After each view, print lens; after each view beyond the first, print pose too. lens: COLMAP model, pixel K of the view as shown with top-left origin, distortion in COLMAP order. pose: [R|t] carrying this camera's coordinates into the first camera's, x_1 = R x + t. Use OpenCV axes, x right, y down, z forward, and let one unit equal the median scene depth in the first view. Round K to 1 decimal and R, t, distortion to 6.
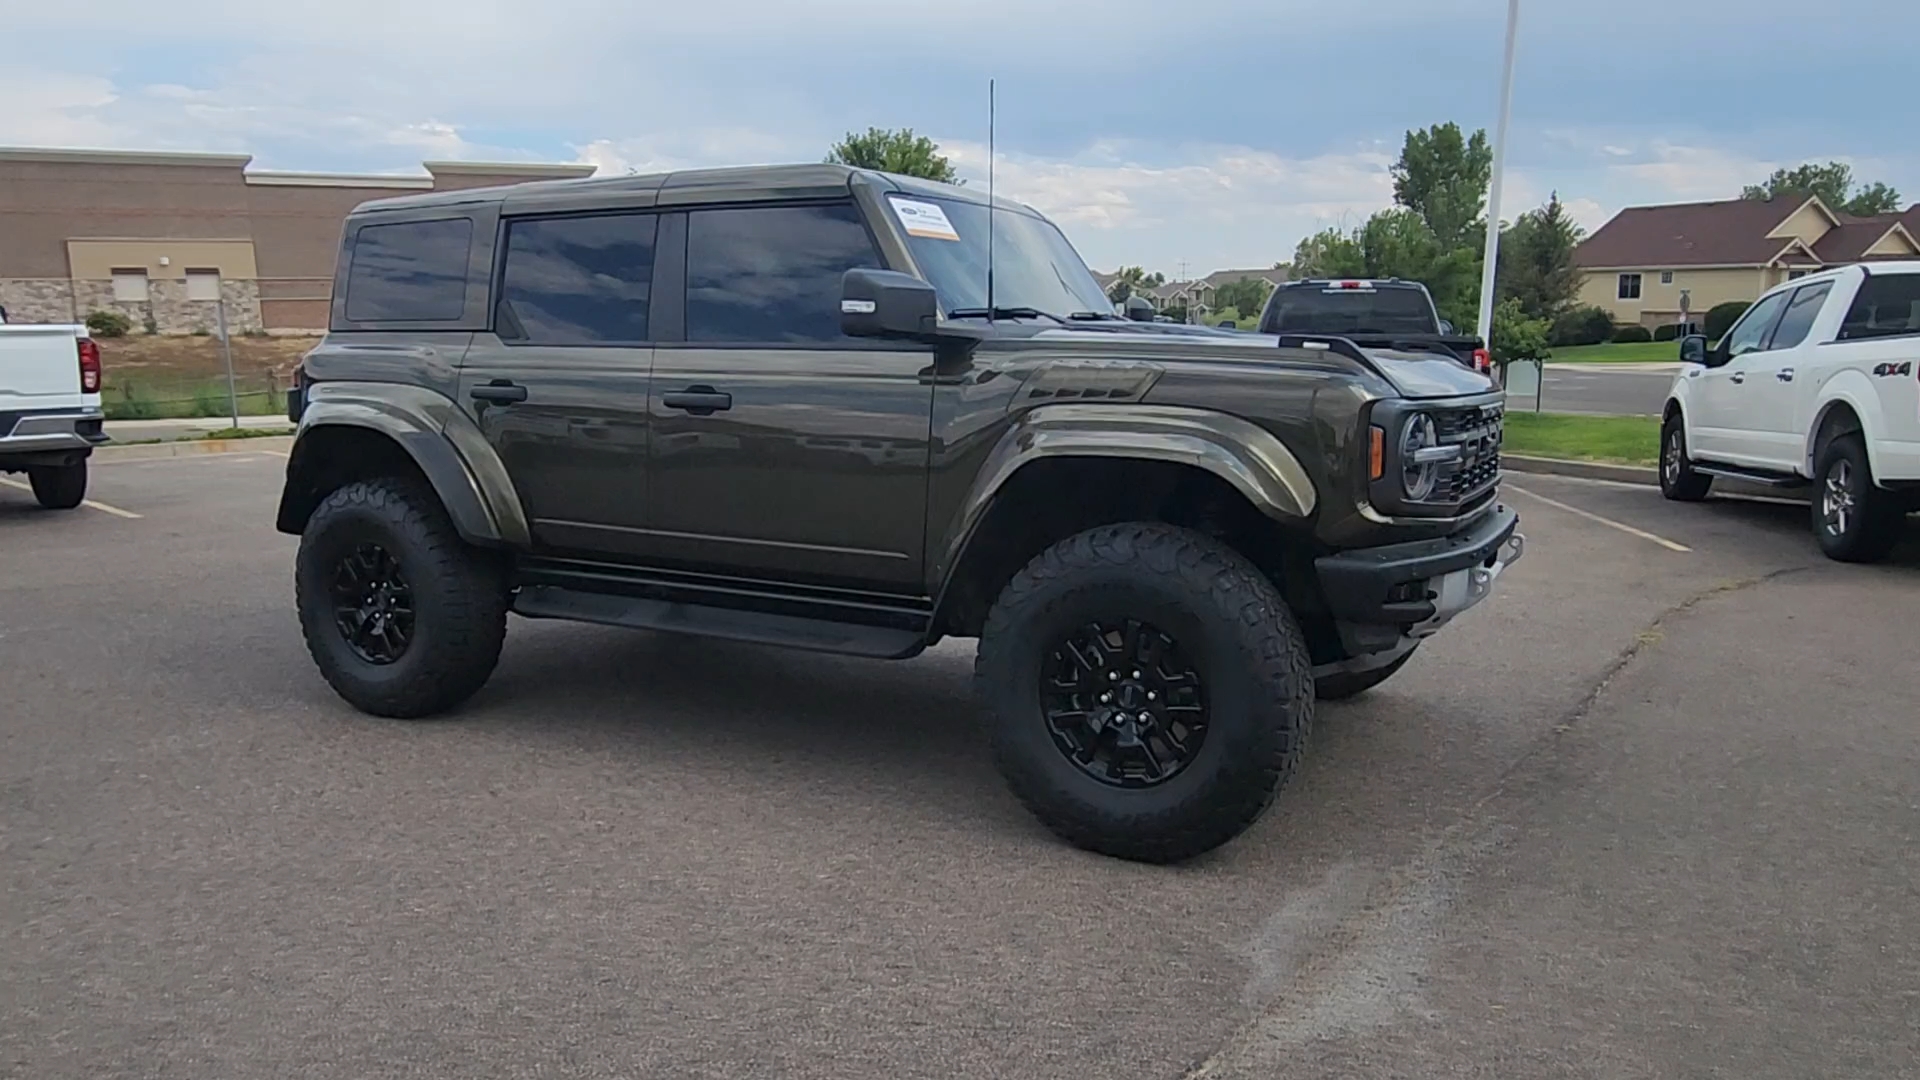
lens RADIAL K [[1316.0, 0, 962.7], [0, 1316.0, 539.5], [0, 0, 1]] dist [0.002843, 0.004277]
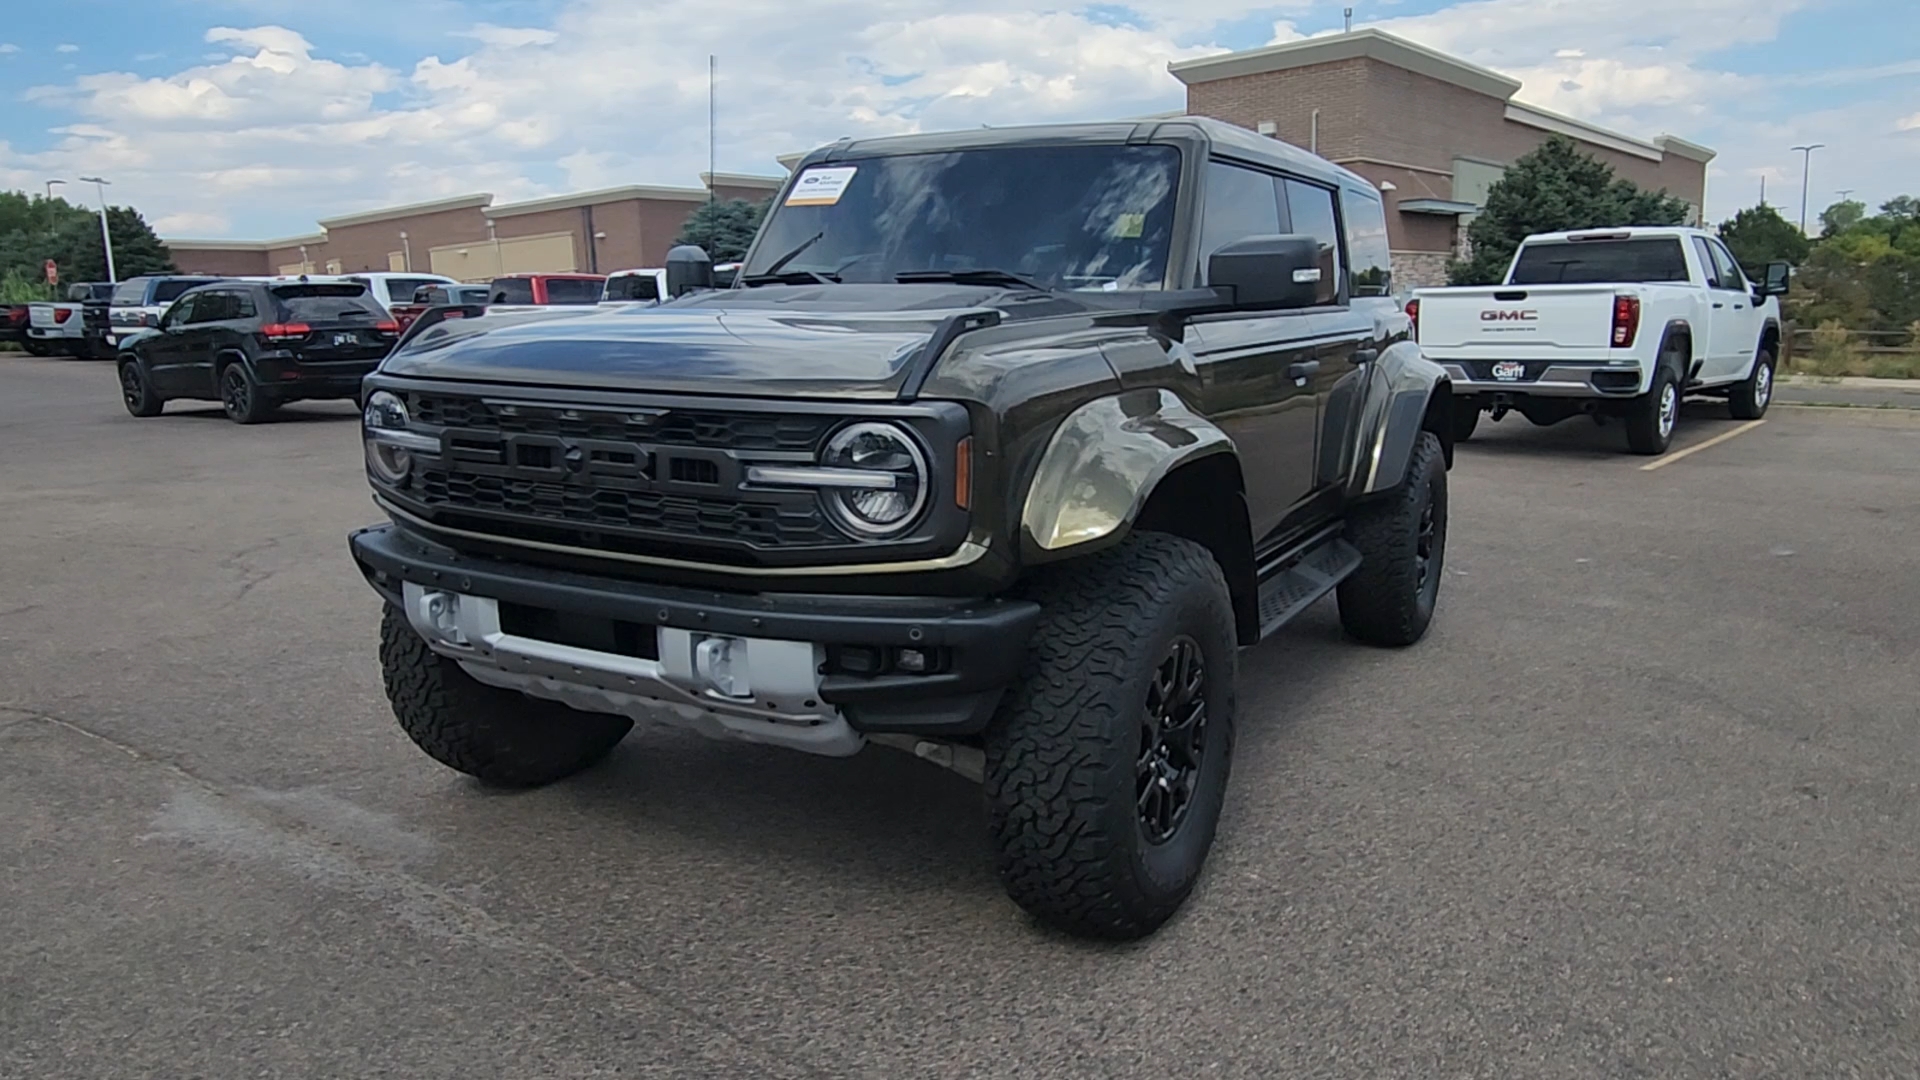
lens RADIAL K [[1316.0, 0, 955.1], [0, 1316.0, 538.6], [0, 0, 1]] dist [0.002843, 0.004277]
pose [[-0.013162, 0.178851, -0.983788, 0.077392], [-0.143739, 0.973316, 0.178870, -0.013291], [0.989528, 0.143763, 0.012897, 0.085498]]
